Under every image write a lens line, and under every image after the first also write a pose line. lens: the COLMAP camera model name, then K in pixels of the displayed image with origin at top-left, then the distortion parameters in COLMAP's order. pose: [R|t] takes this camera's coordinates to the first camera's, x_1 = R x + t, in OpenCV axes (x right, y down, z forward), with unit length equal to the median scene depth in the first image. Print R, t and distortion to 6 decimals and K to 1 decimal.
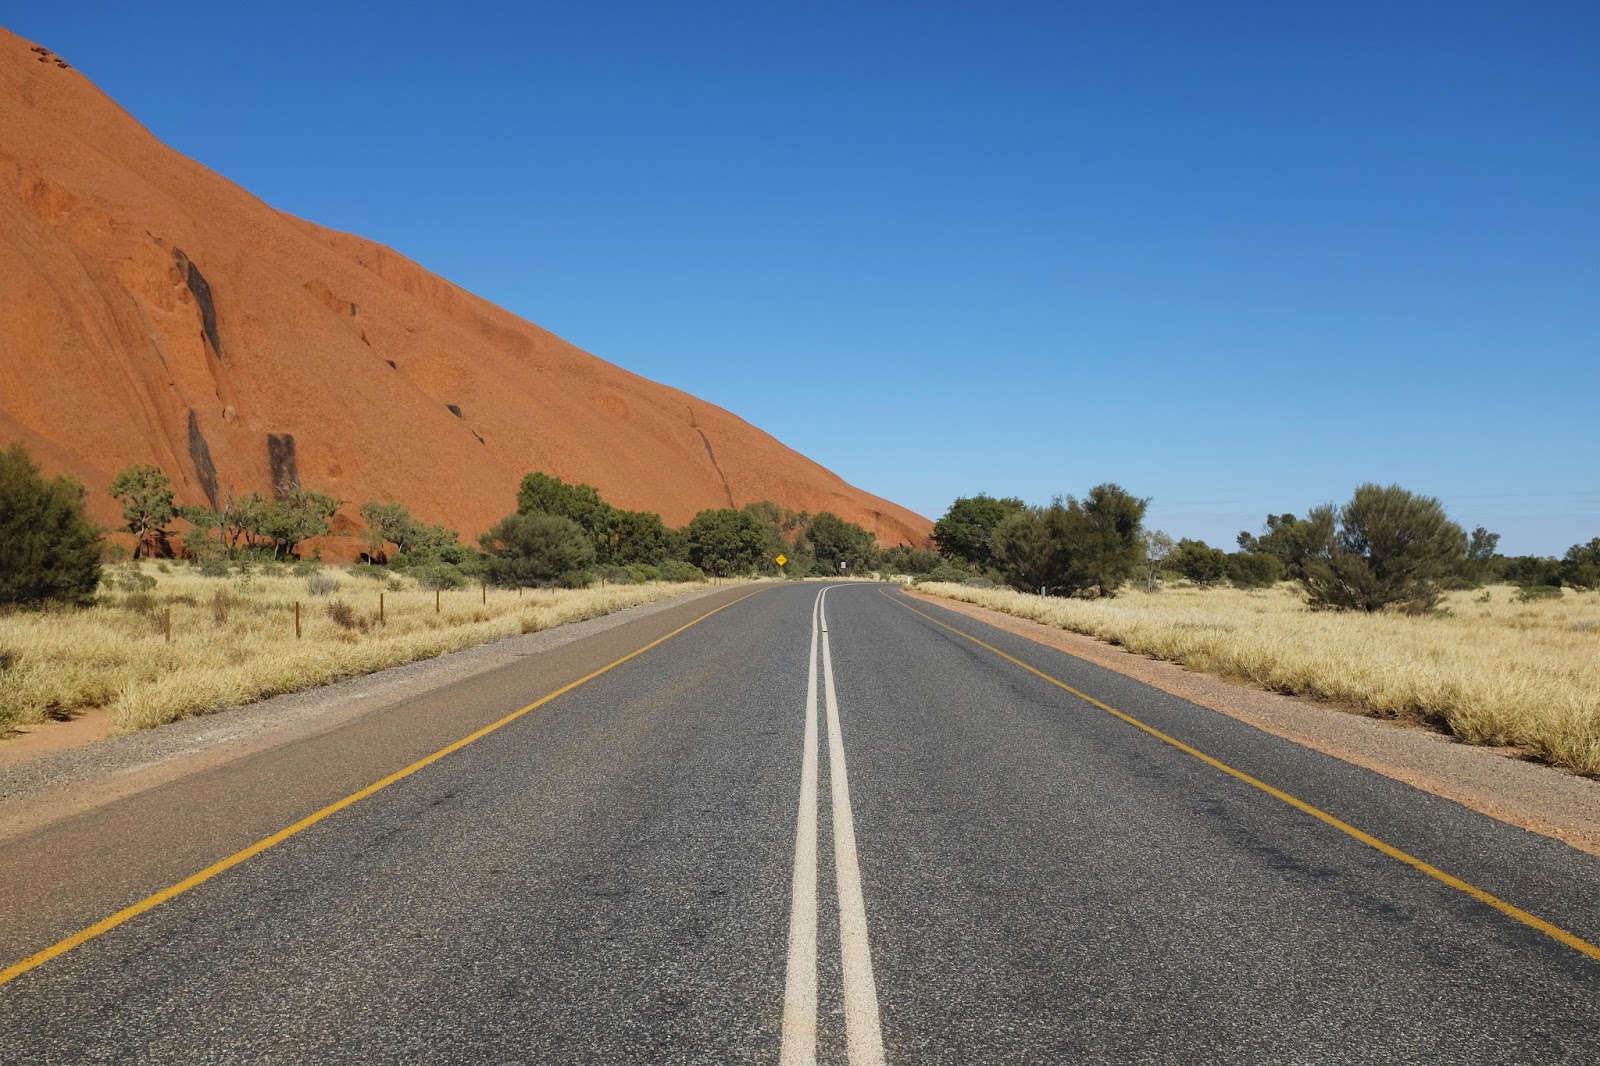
lens RADIAL K [[1563.7, 0, 800.0], [0, 1563.7, 533.0], [0, 0, 1]] dist [-0.078750, 0.016264]
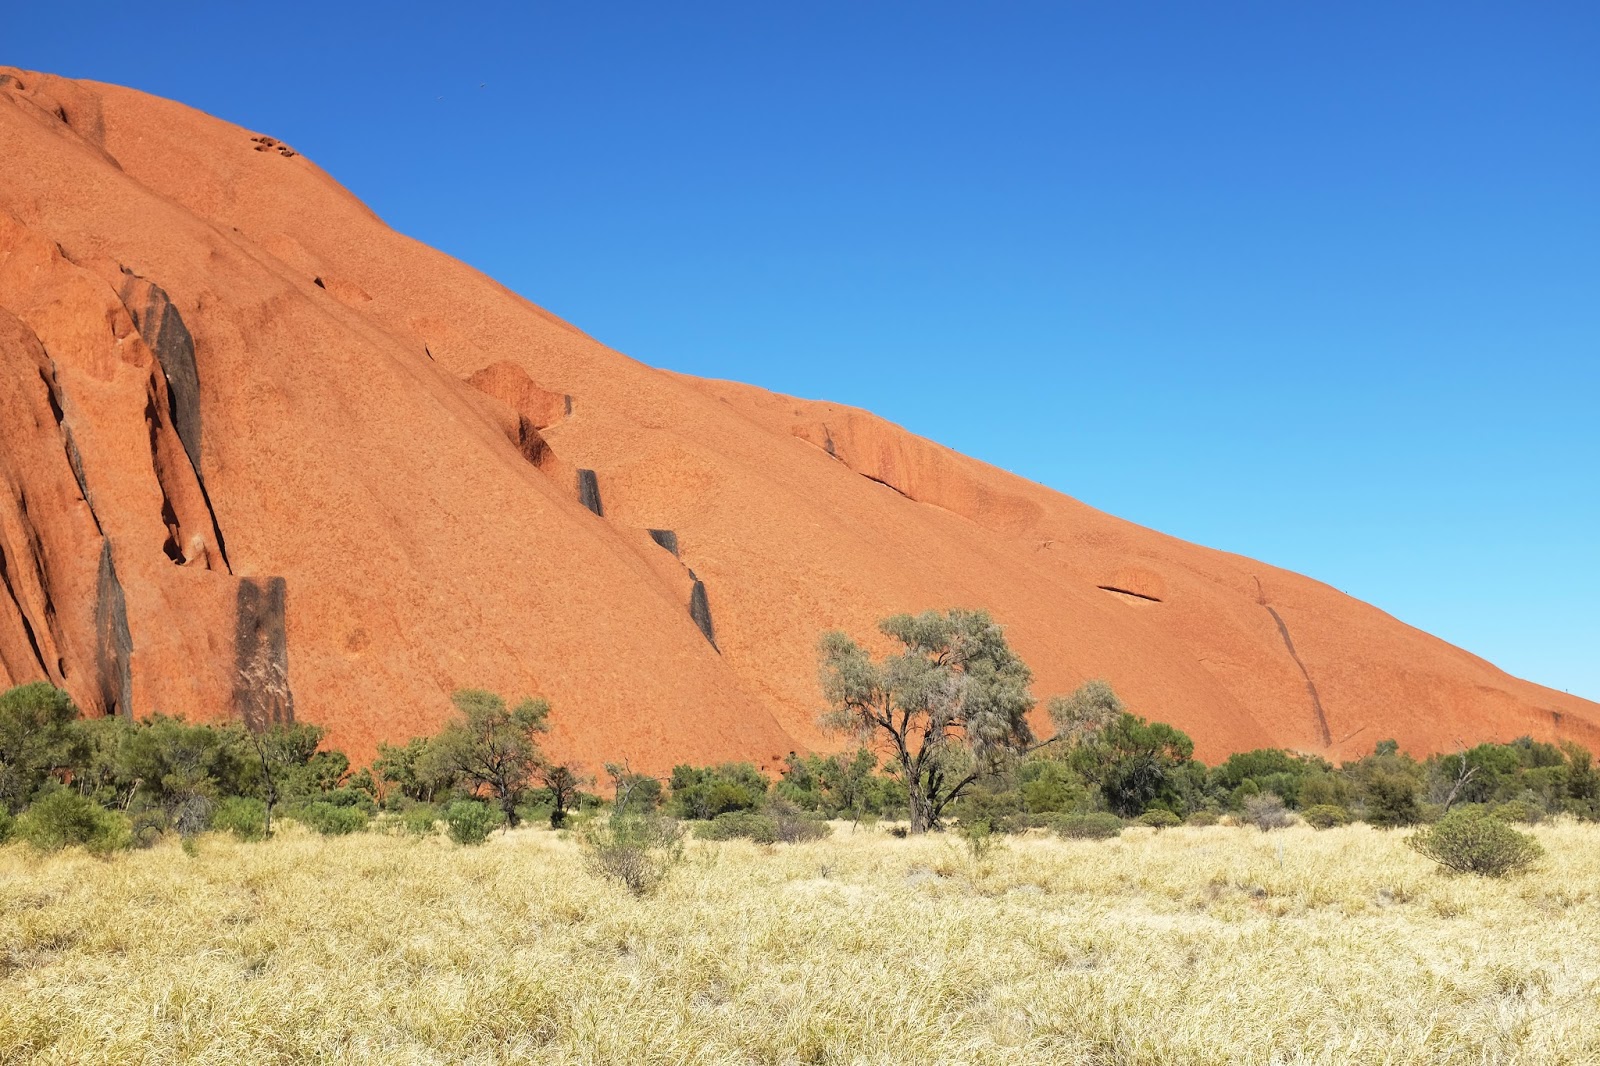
lens RADIAL K [[1563.7, 0, 800.0], [0, 1563.7, 533.0], [0, 0, 1]] dist [-0.078750, 0.016264]
pose [[0.907996, -0.088832, -0.409454, 0.062540], [0.024772, 0.986938, -0.159184, 0.012614], [0.418246, 0.134396, 0.898336, 0.567793]]
